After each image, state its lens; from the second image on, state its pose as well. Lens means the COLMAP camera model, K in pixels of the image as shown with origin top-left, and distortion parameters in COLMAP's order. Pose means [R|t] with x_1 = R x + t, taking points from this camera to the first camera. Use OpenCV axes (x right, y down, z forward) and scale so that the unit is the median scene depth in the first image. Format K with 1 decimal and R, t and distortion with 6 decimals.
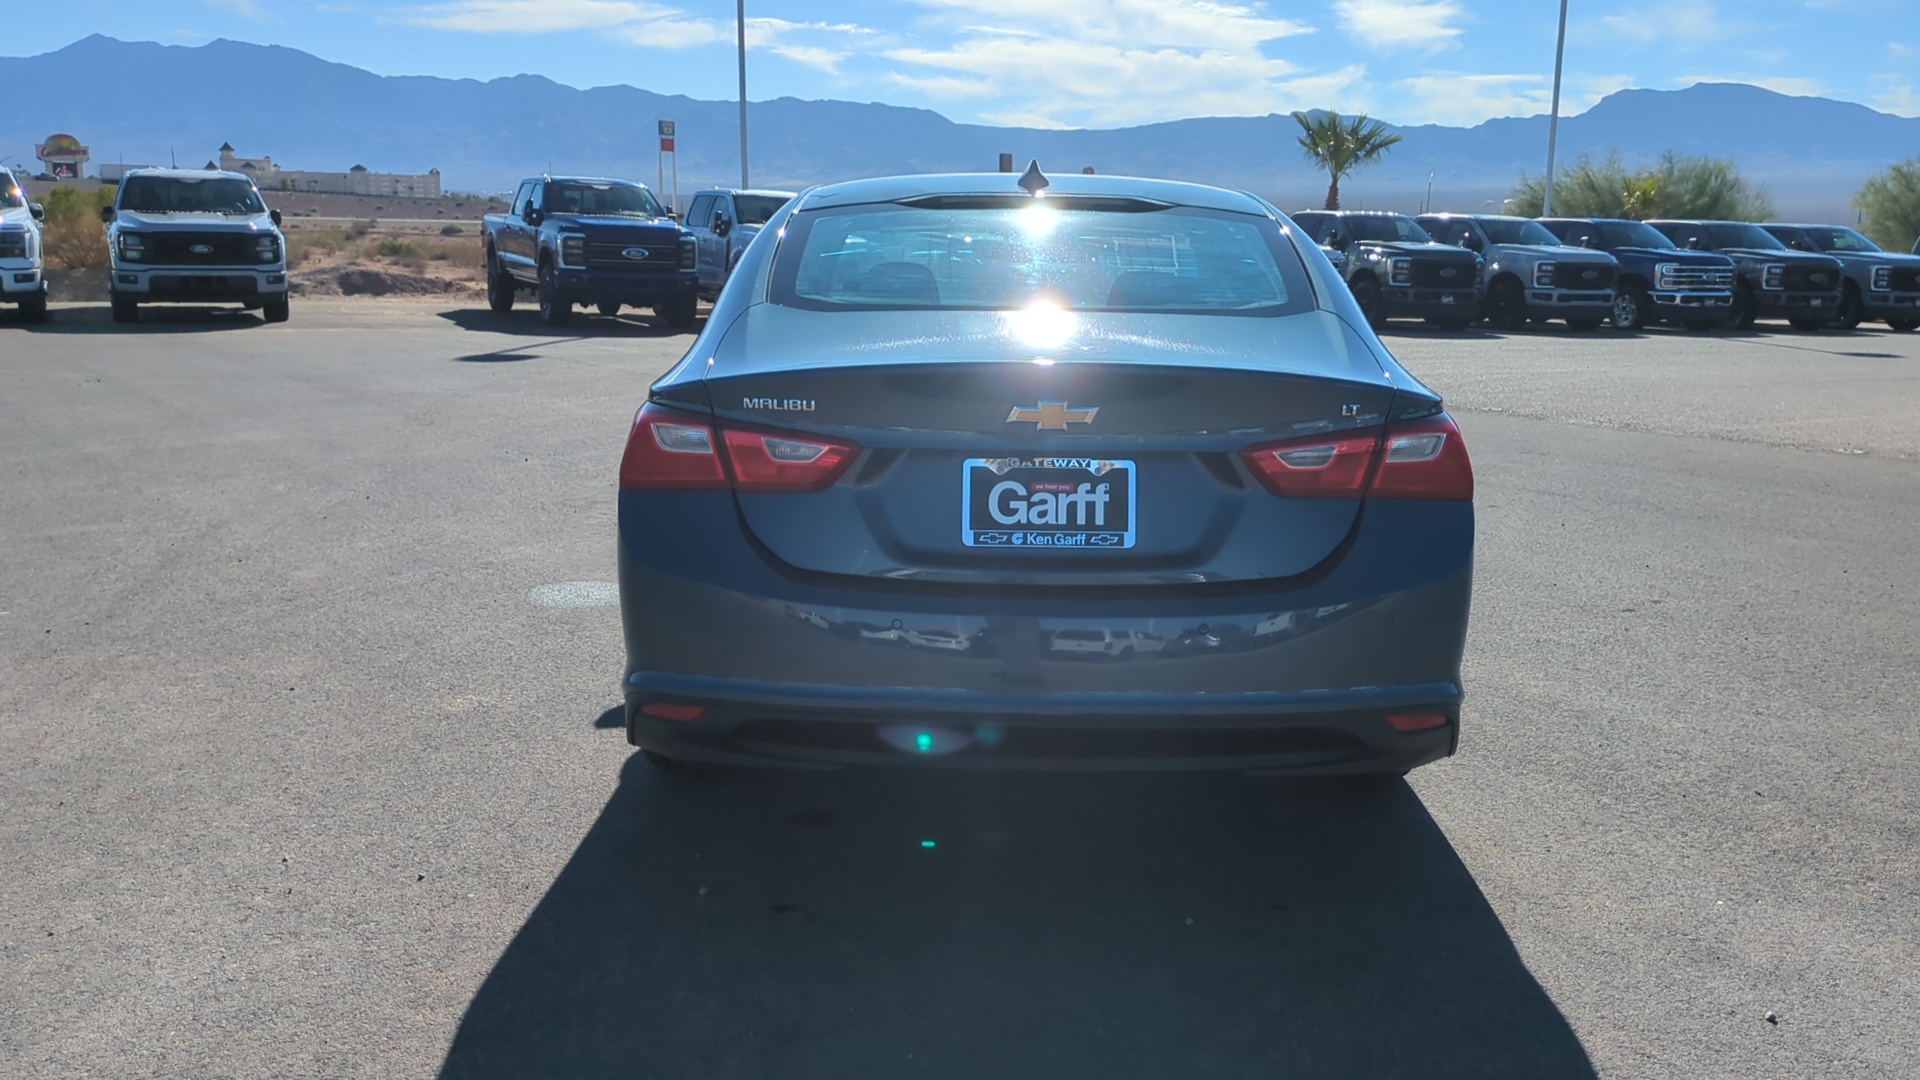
lens RADIAL K [[1640.1, 0, 963.5], [0, 1640.1, 534.3], [0, 0, 1]] dist [0.053089, -0.000487]
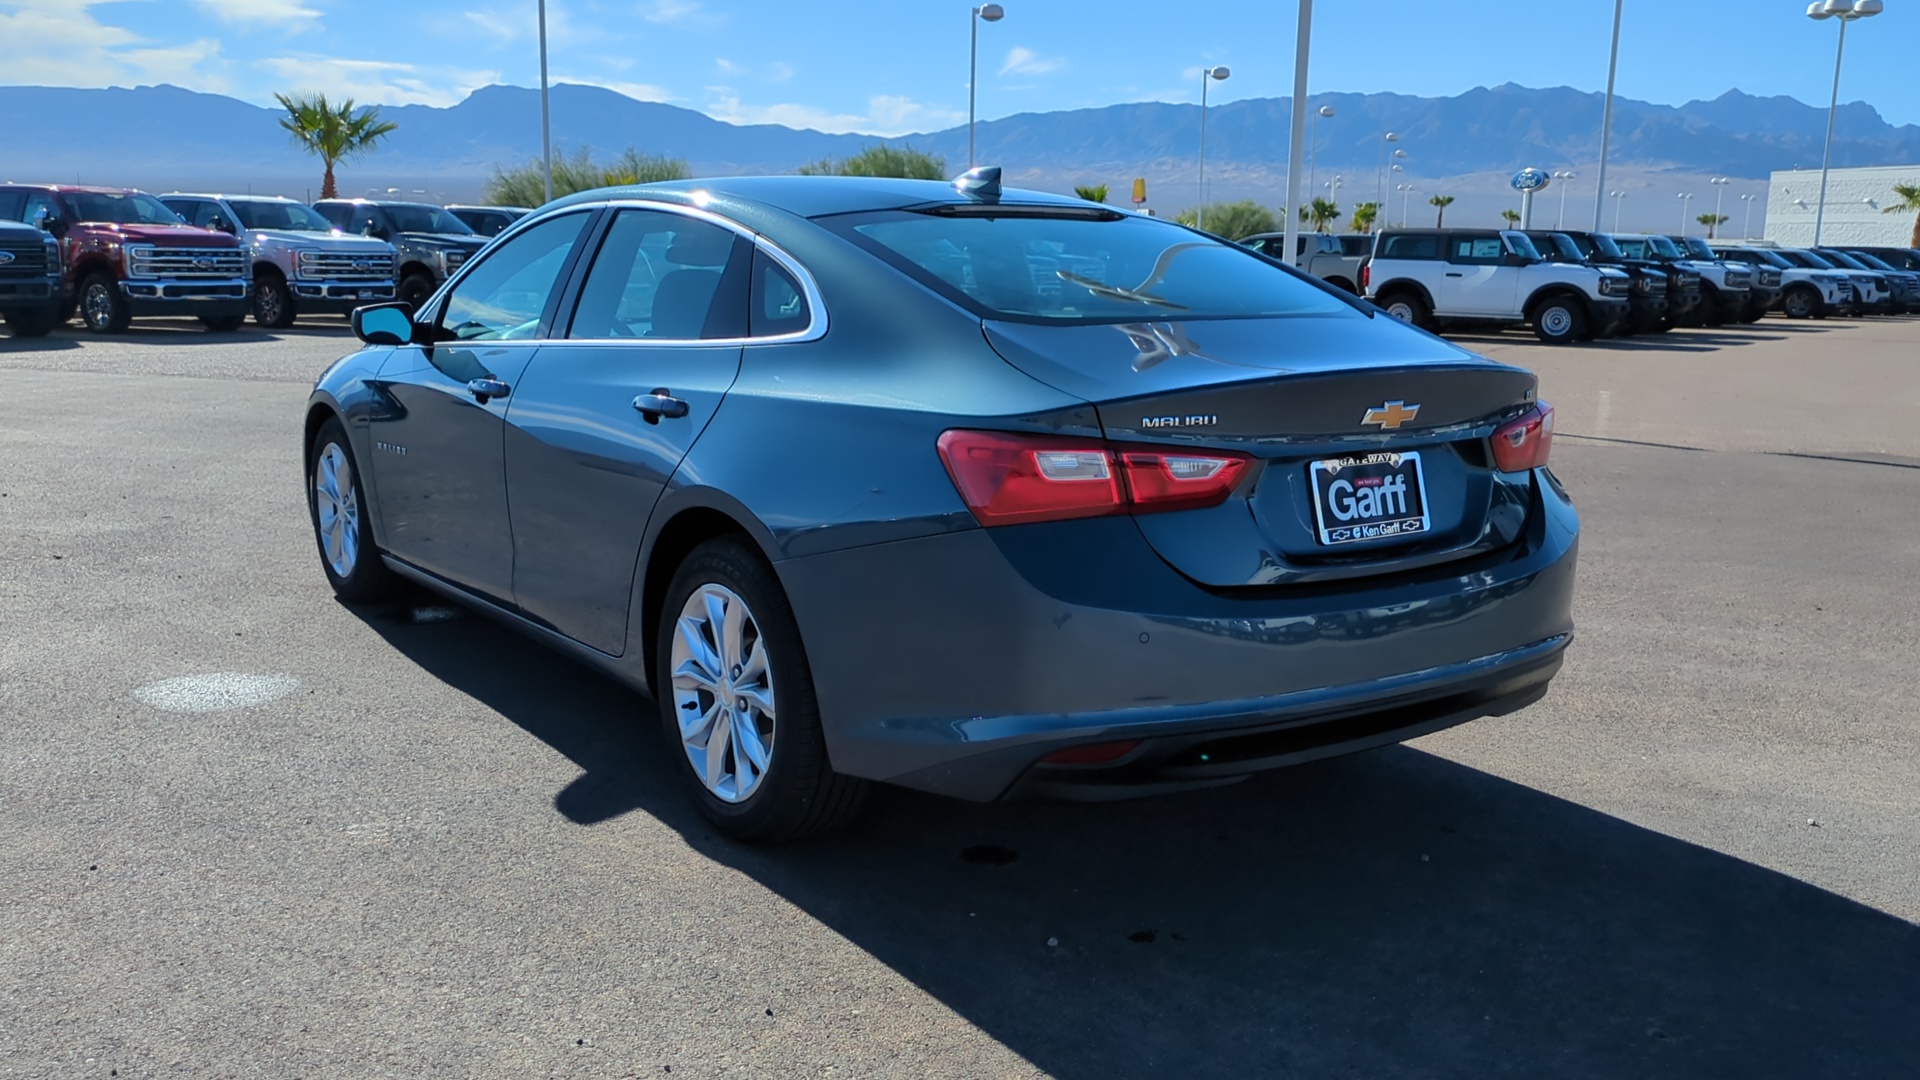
lens RADIAL K [[1664.5, 0, 975.4], [0, 1664.5, 542.0], [0, 0, 1]] dist [0.008947, -0.003526]
pose [[0.804601, -0.106892, 0.584116, -0.792734], [0.101794, 0.993932, 0.041668, -0.061240], [-0.585026, 0.025933, 0.810600, 0.269097]]
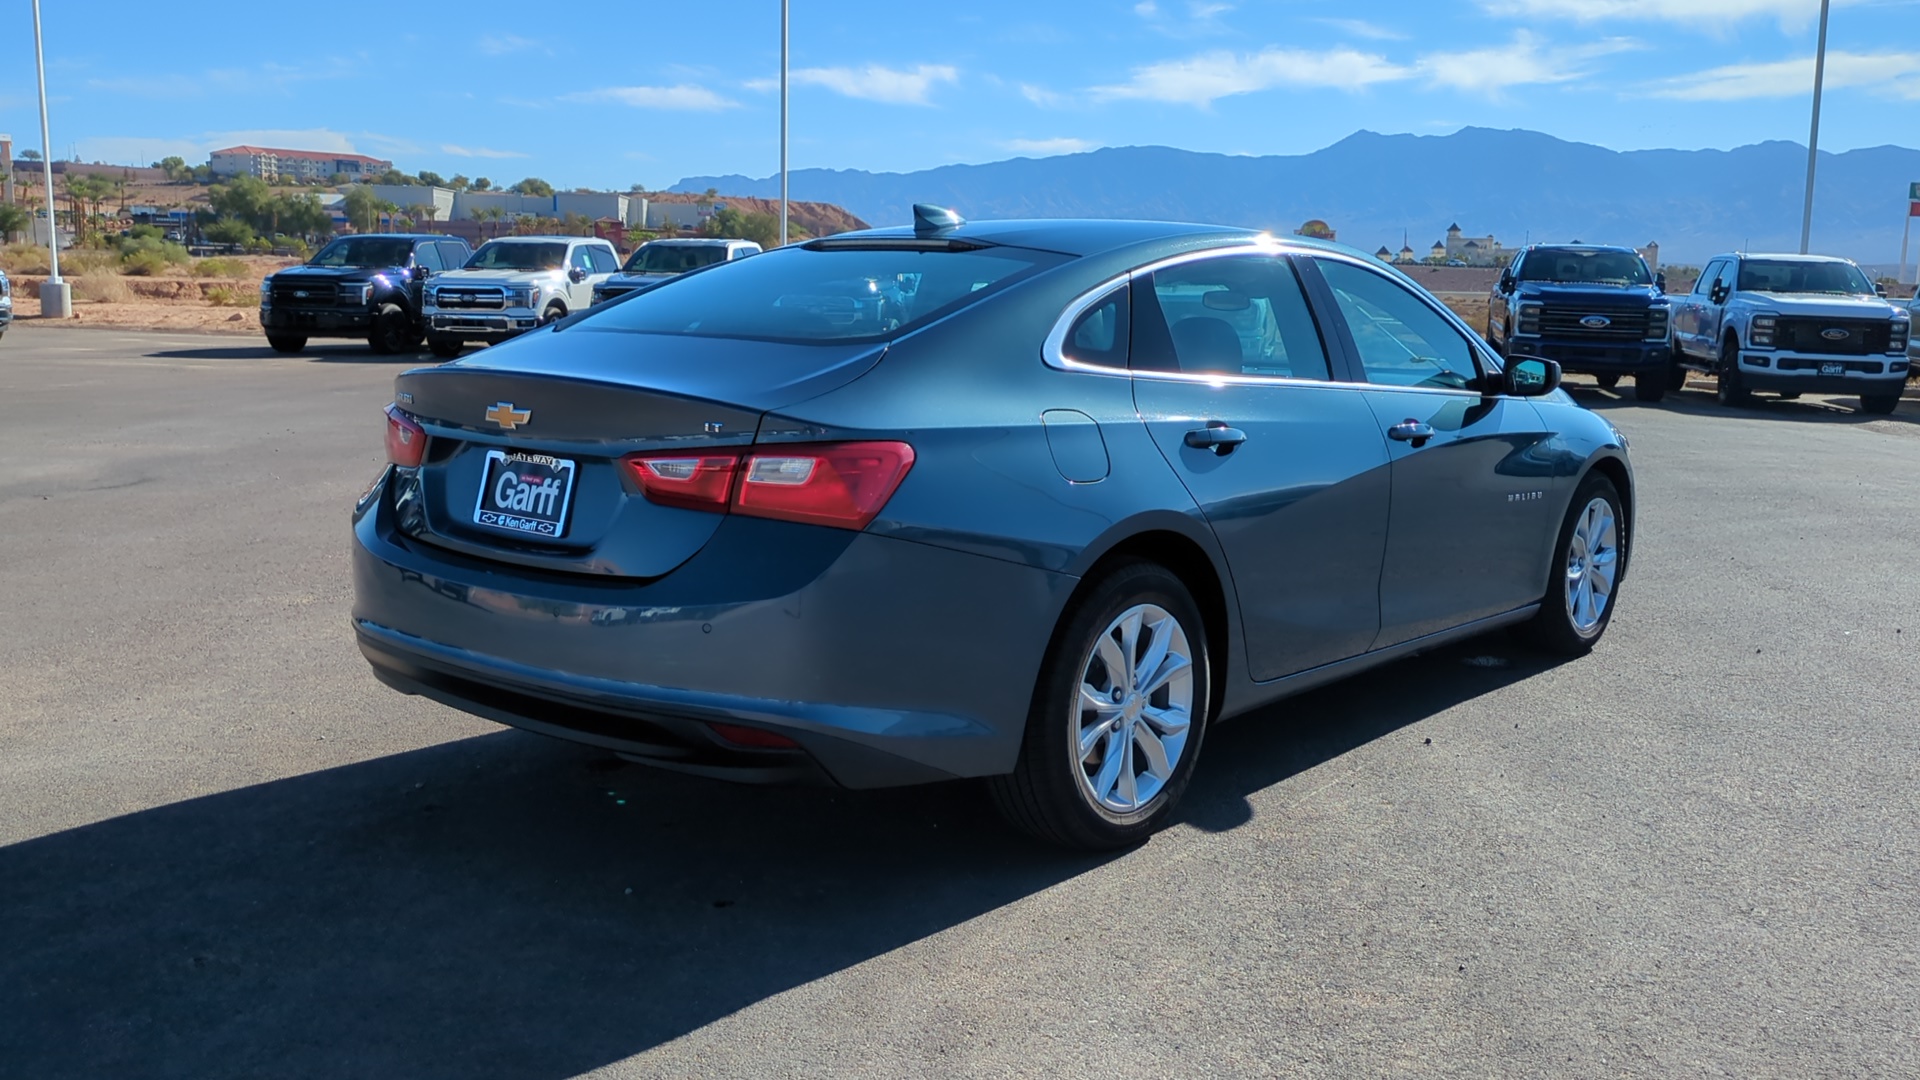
lens RADIAL K [[1664.5, 0, 975.4], [0, 1664.5, 542.0], [0, 0, 1]] dist [0.008947, -0.003526]
pose [[0.769205, 0.097022, -0.631594, 1.043103], [-0.122744, 0.992434, 0.002966, -0.026932], [0.627103, 0.075243, 0.775294, 0.288450]]
